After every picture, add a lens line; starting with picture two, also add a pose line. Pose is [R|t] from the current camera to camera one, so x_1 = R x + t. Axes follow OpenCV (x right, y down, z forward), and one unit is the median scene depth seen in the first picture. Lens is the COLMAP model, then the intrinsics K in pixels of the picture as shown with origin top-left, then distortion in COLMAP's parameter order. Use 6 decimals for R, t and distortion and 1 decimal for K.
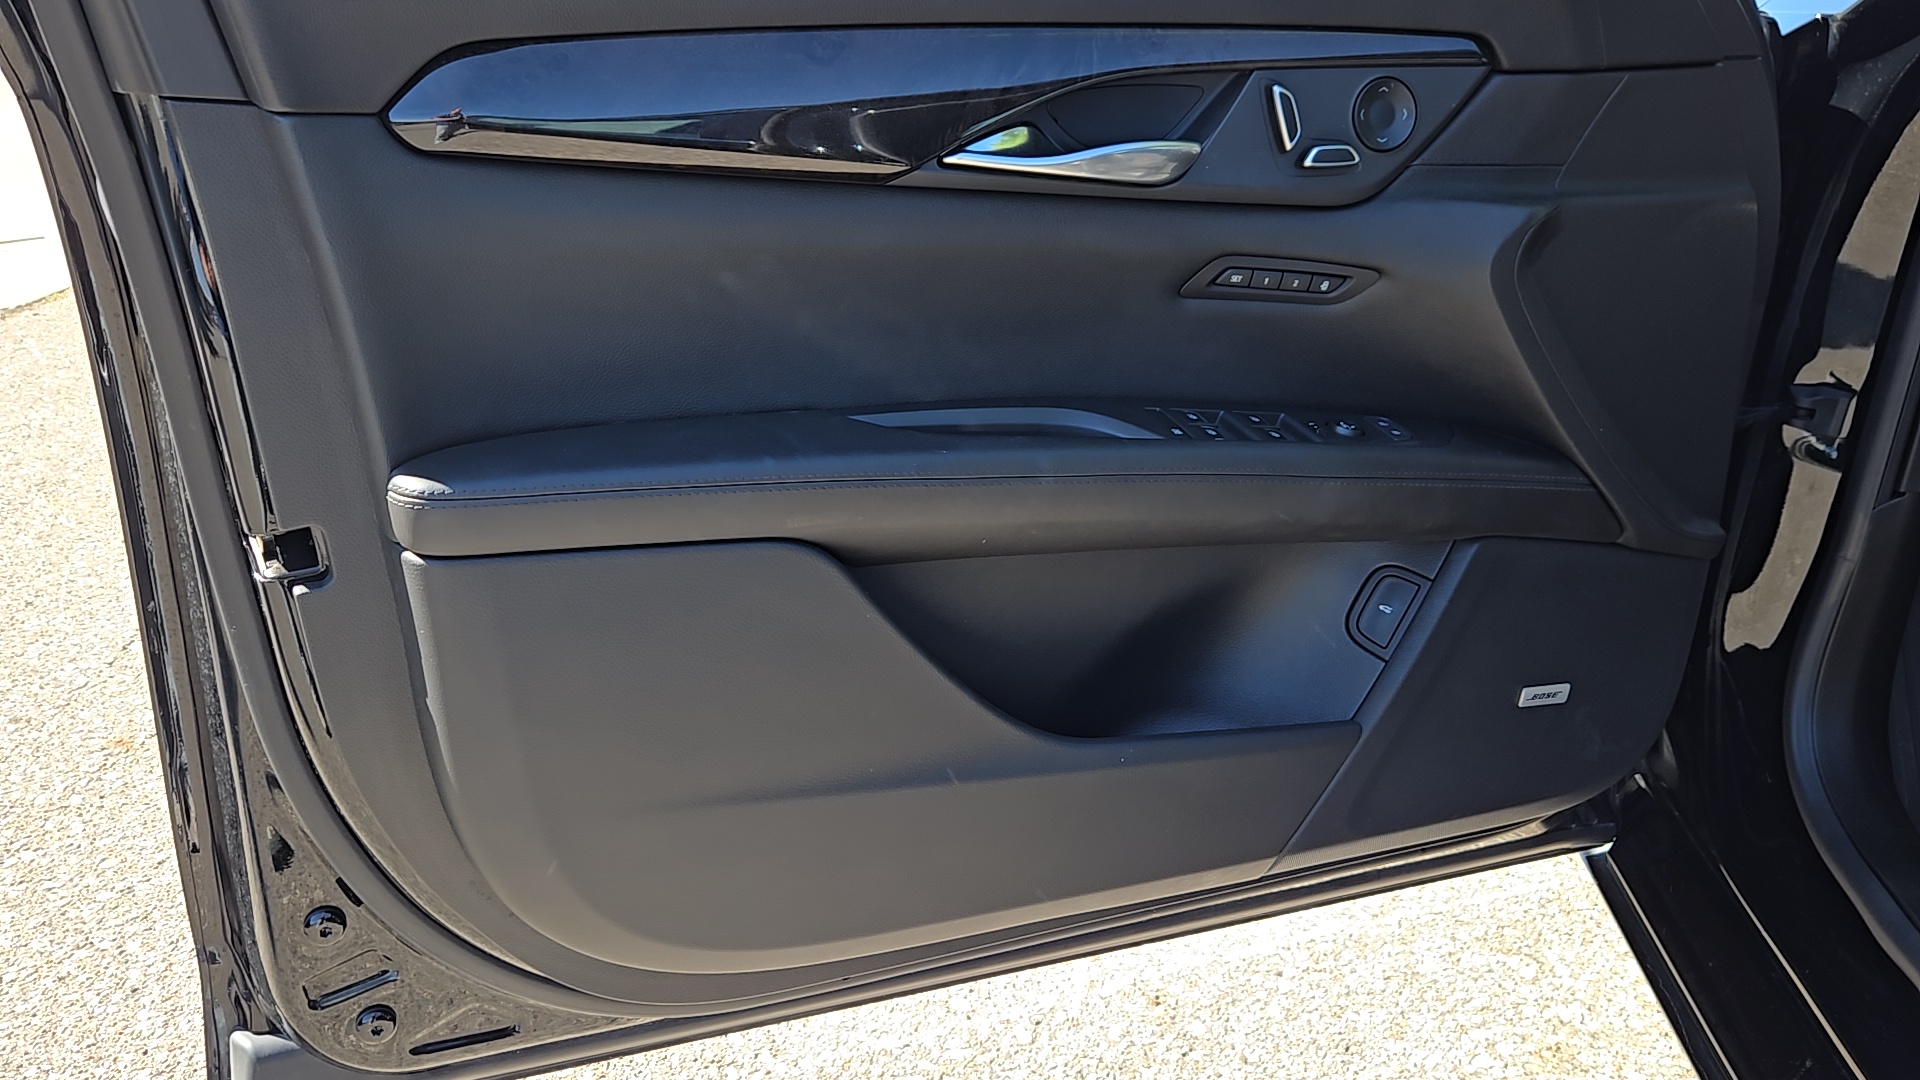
lens RADIAL K [[1627.1, 0, 960.0], [0, 1627.1, 540.0], [0, 0, 1]] dist [0.003517, -0.005841]
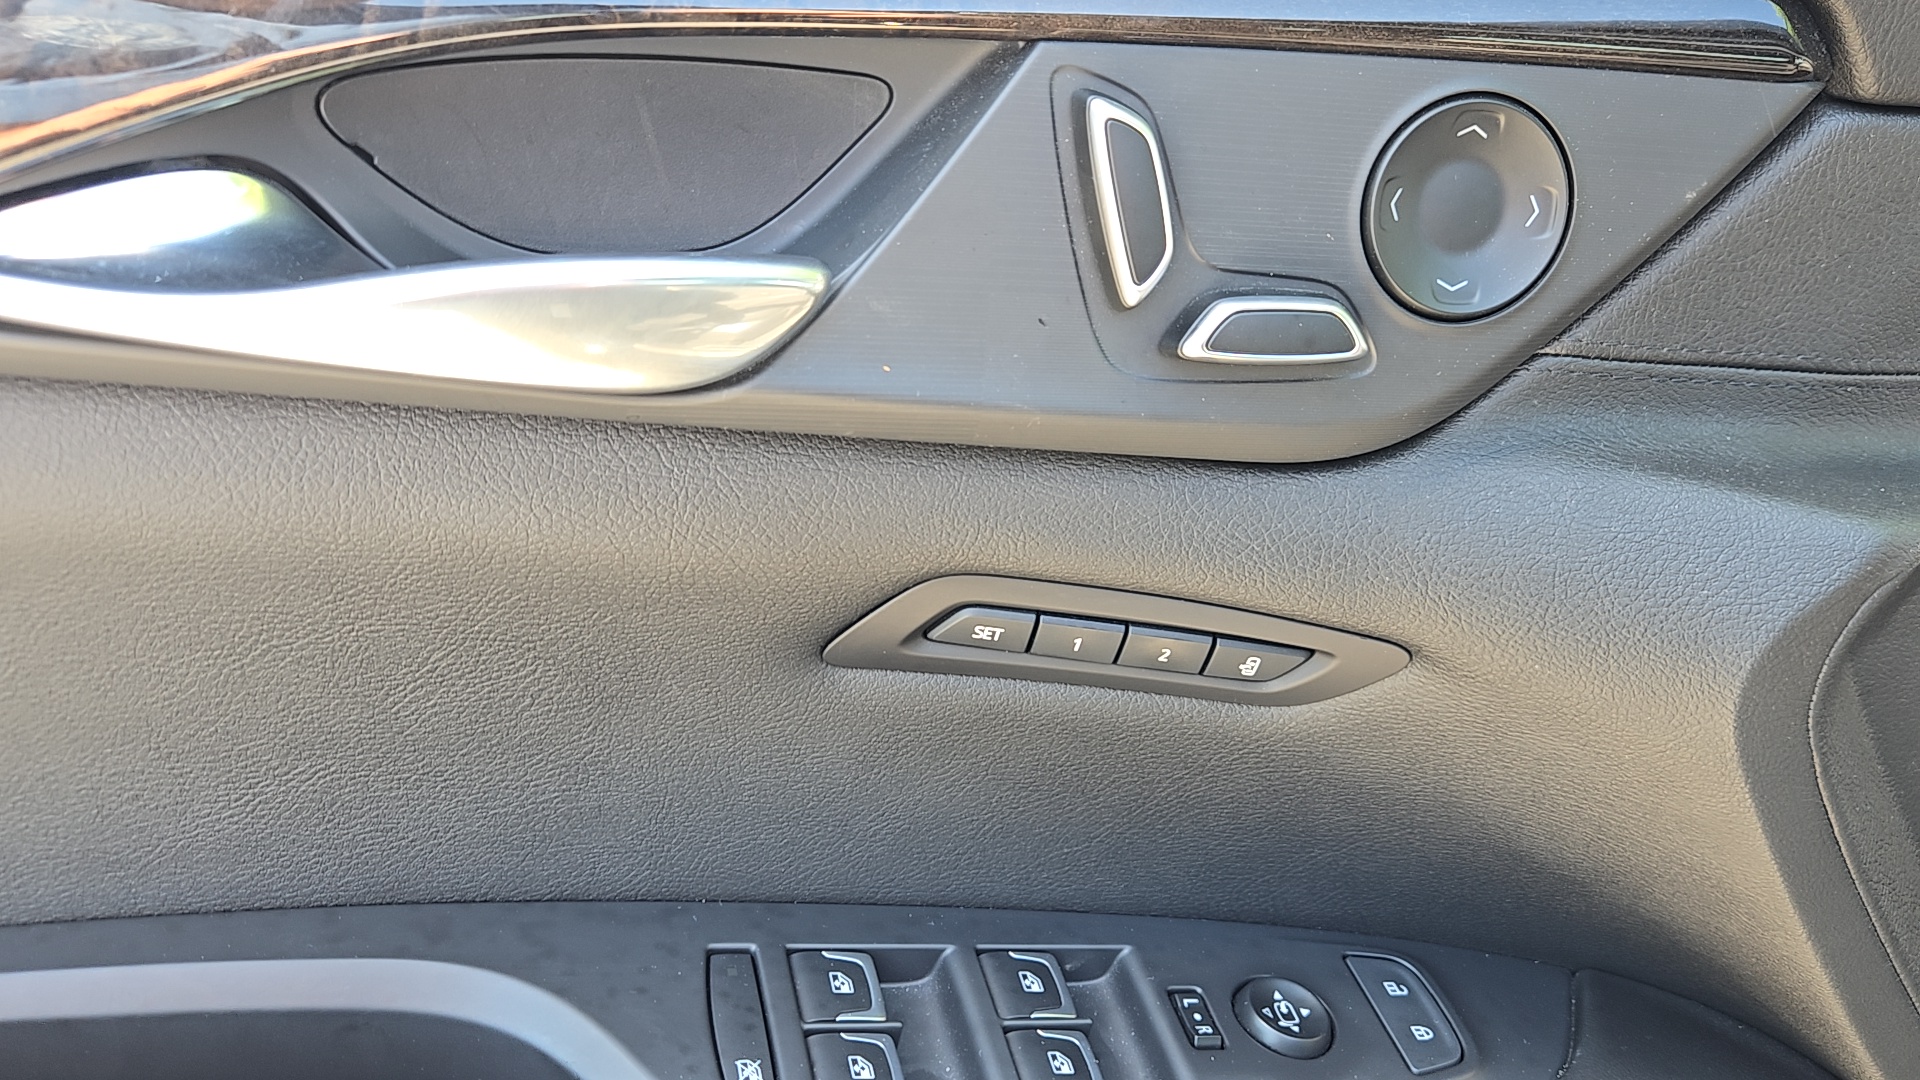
lens RADIAL K [[1627.1, 0, 960.0], [0, 1627.1, 540.0], [0, 0, 1]] dist [0.003517, -0.005841]
pose [[0.990076, 0.108996, -0.088705, 0.192739], [-0.104913, 0.993250, 0.049476, -0.197245], [0.093499, -0.039678, 0.994828, 0.652091]]
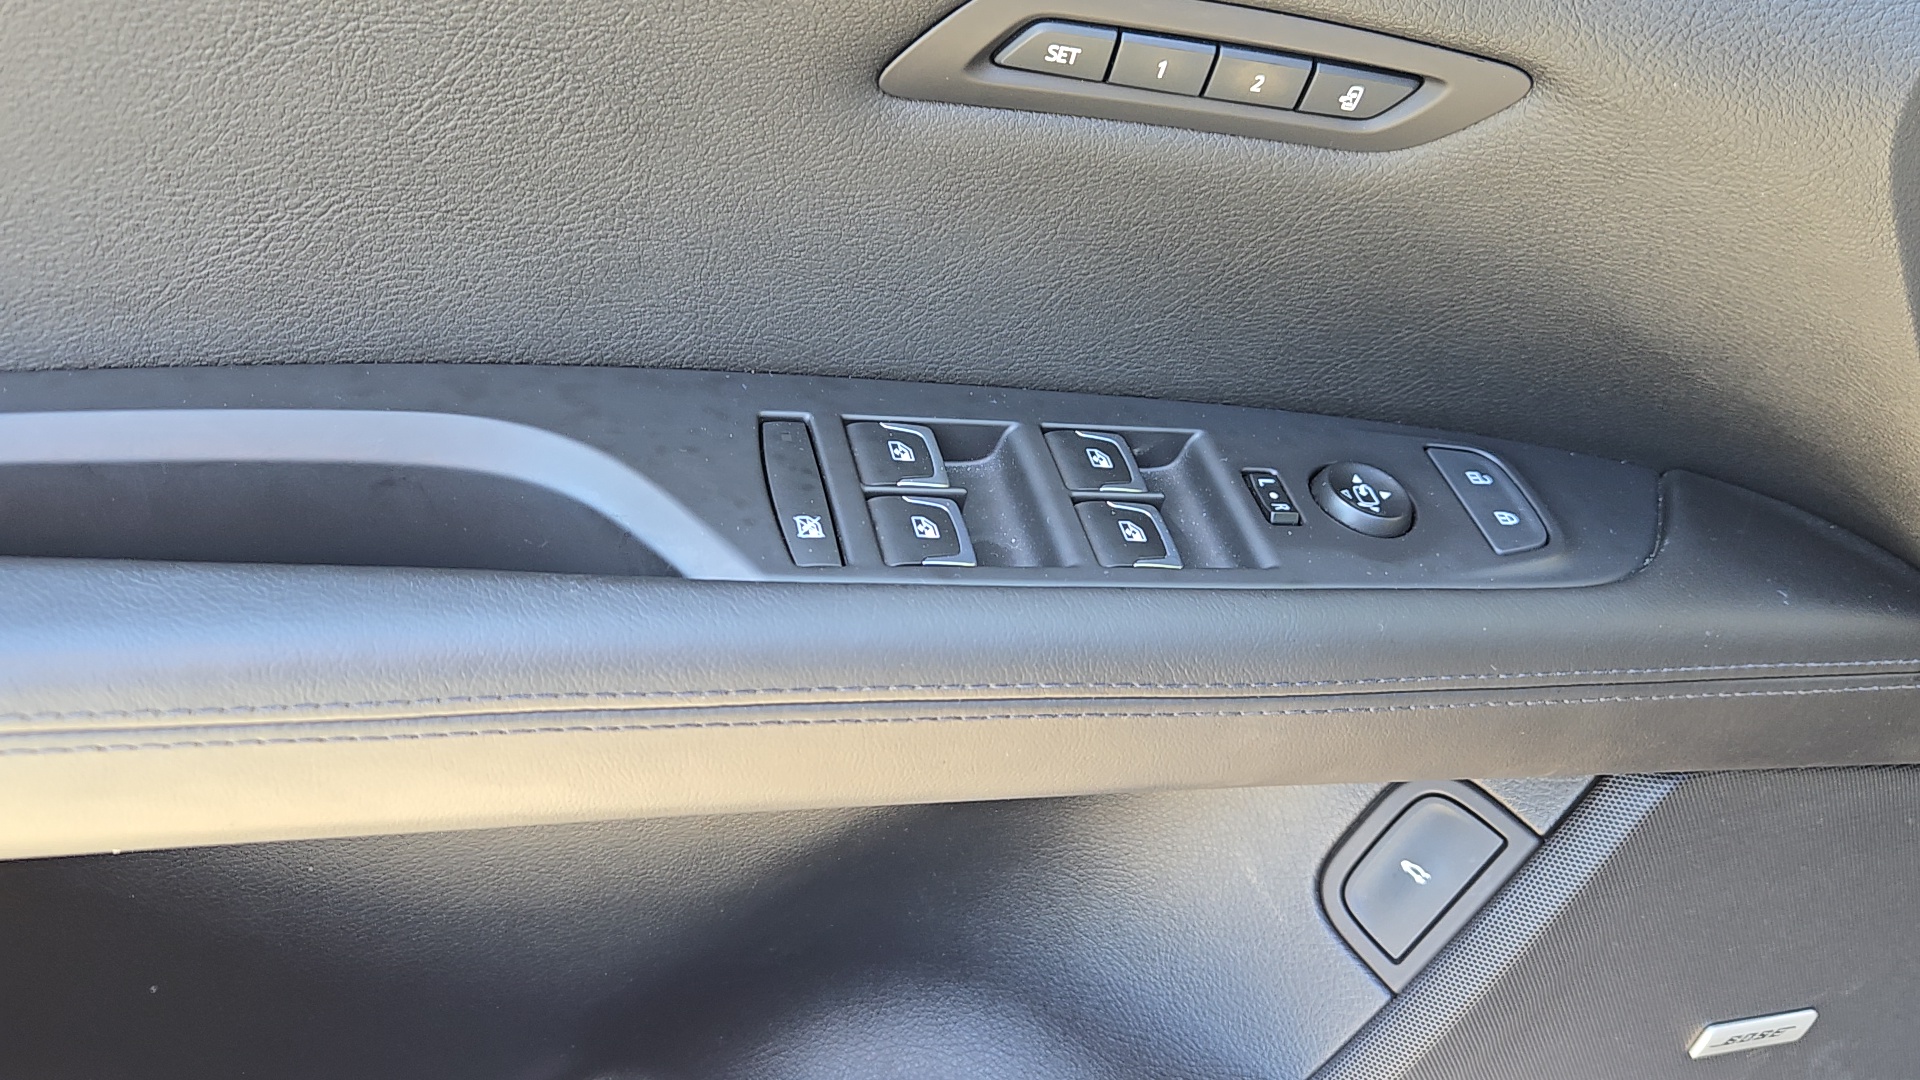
lens RADIAL K [[1627.1, 0, 960.0], [0, 1627.1, 540.0], [0, 0, 1]] dist [0.003517, -0.005841]
pose [[0.989542, 0.123271, -0.074907, 0.185267], [-0.101713, 0.964525, 0.243610, -0.144448], [0.102280, -0.233443, 0.966976, 0.671842]]
